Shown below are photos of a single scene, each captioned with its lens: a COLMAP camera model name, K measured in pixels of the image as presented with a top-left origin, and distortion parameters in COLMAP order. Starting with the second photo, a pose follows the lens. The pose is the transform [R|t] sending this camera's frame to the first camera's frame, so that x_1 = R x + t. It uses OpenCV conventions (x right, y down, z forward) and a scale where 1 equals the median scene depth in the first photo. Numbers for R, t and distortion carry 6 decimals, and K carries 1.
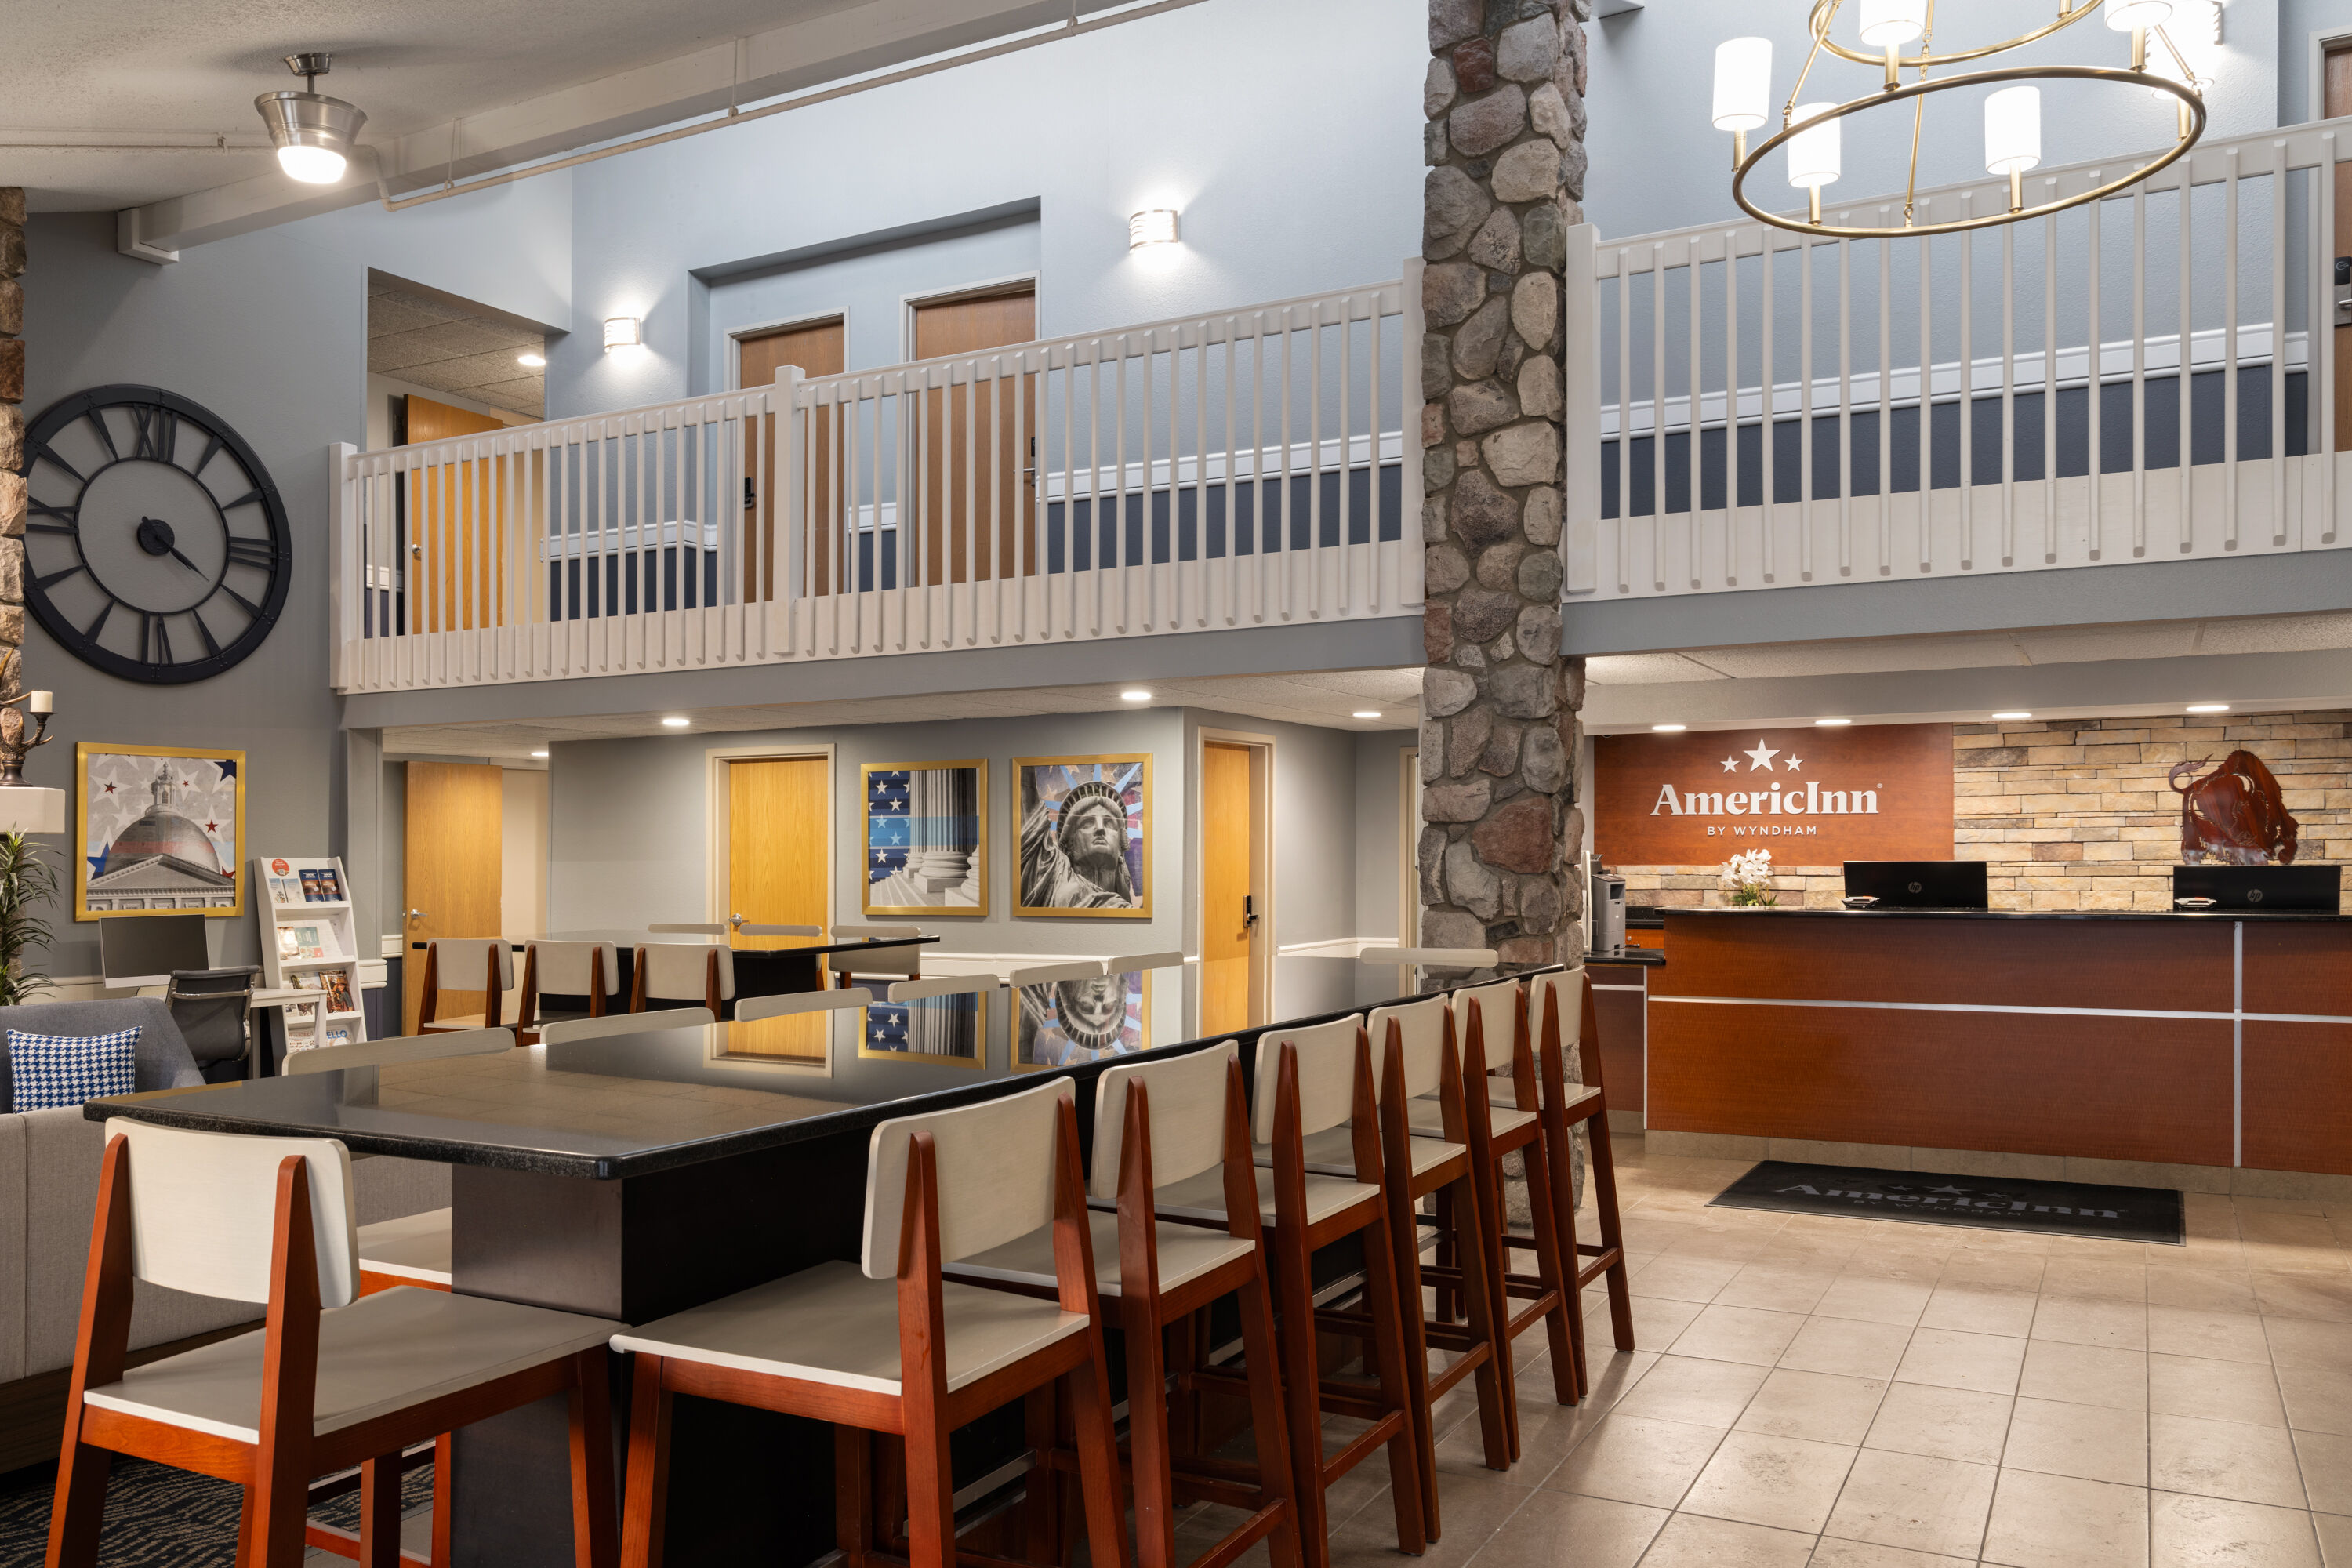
lens RADIAL K [[1782.0, 0, 1176.4], [0, 1782.0, 870.2], [0, 0, 1]] dist [-0.007101, -0.001754]
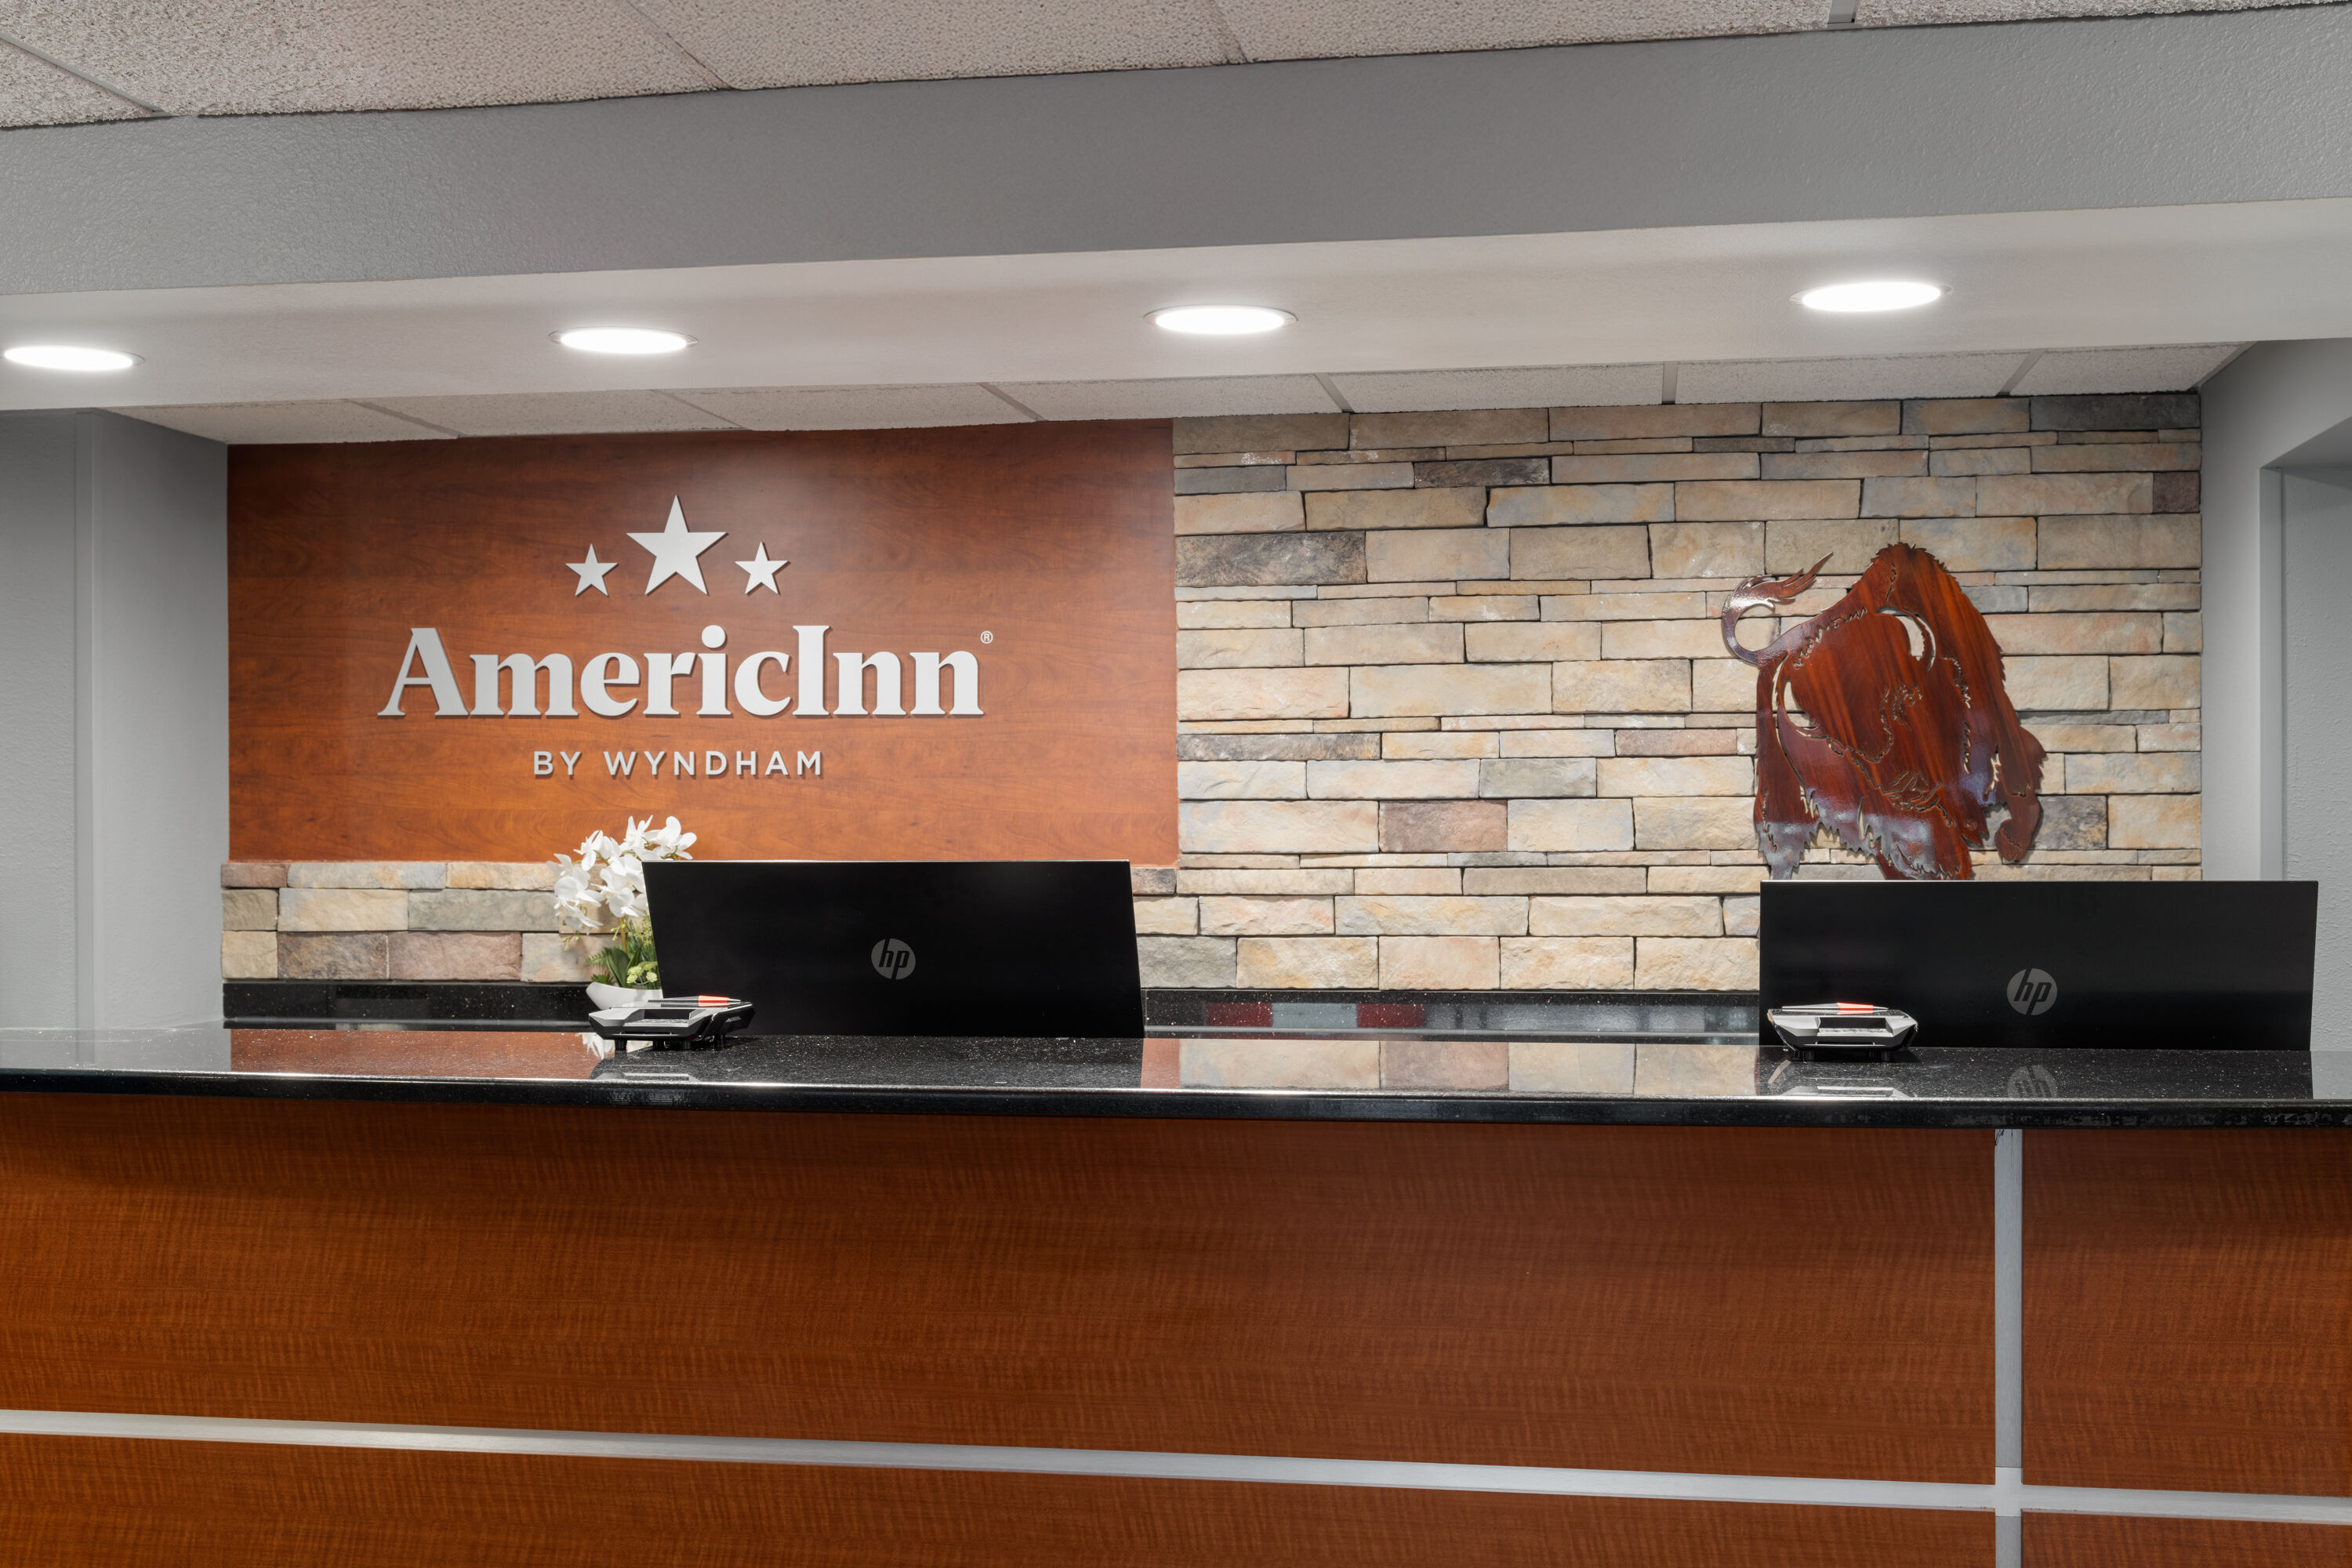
lens RADIAL K [[2625.7, 0, 1176.0], [0, 2625.7, 784.0], [0, 0, 1]] dist [-0.013268, -0.034051]
pose [[0.950113, 0.008430, 0.311792, 0.278585], [-0.000640, 0.999685, -0.025077, -0.005583], [-0.311906, 0.023626, 0.949819, 0.513350]]
